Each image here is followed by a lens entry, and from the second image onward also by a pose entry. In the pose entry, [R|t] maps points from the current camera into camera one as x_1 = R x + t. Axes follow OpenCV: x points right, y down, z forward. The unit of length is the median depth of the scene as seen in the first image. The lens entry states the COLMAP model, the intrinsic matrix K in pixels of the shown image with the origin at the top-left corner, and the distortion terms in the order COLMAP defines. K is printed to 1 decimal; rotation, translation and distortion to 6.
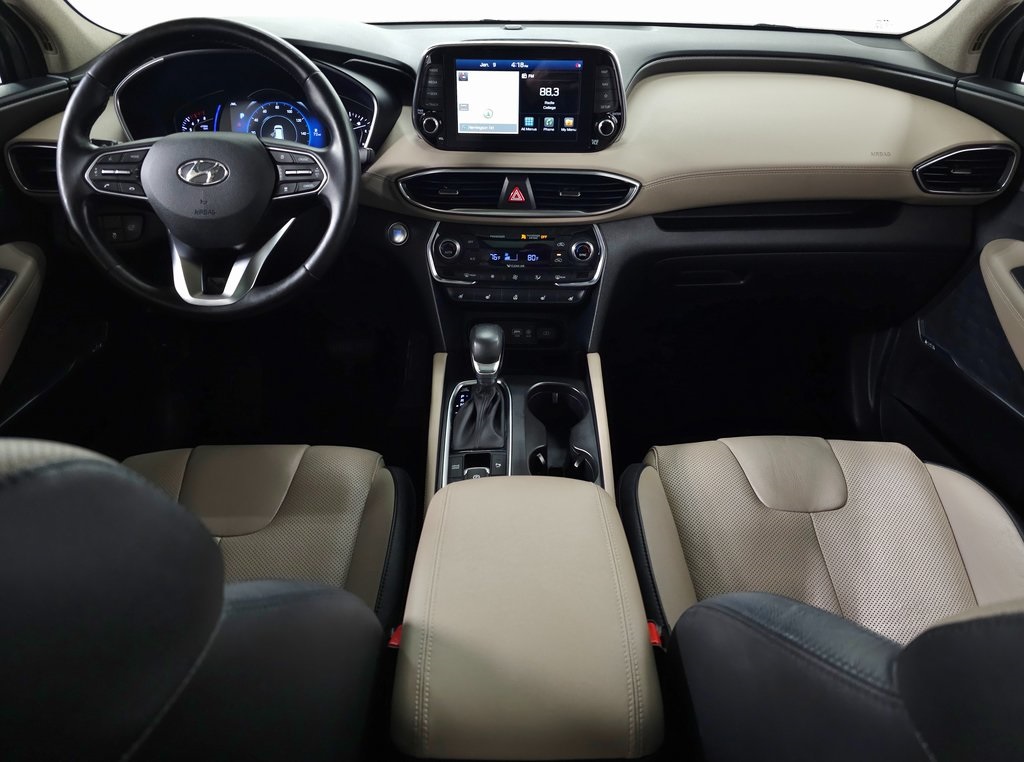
lens RADIAL K [[745.4, 0, 511.7], [0, 745.4, 388.7], [0, 0, 1]] dist [0.030026, -0.041653]
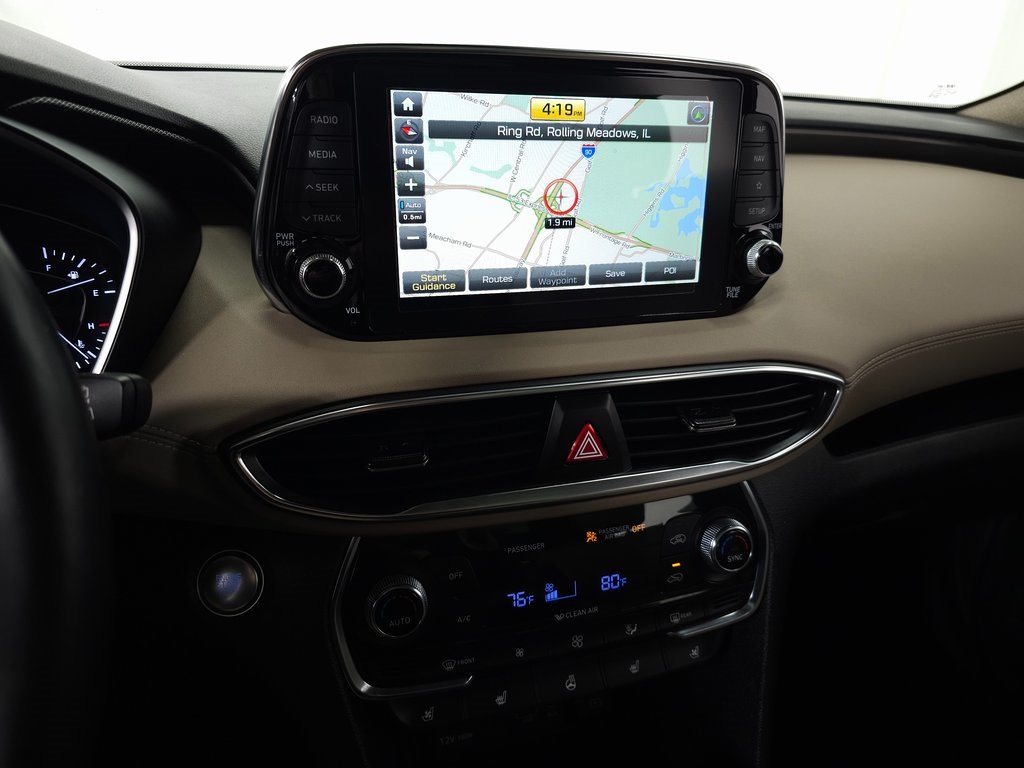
lens RADIAL K [[745.4, 0, 529.9], [0, 745.4, 362.0], [0, 0, 1]] dist [0.030026, -0.041653]
pose [[0.933698, -0.103684, 0.342721, -0.133159], [0.159474, 0.977400, -0.138772, -0.240022], [-0.320587, 0.184226, 0.929131, 0.629862]]
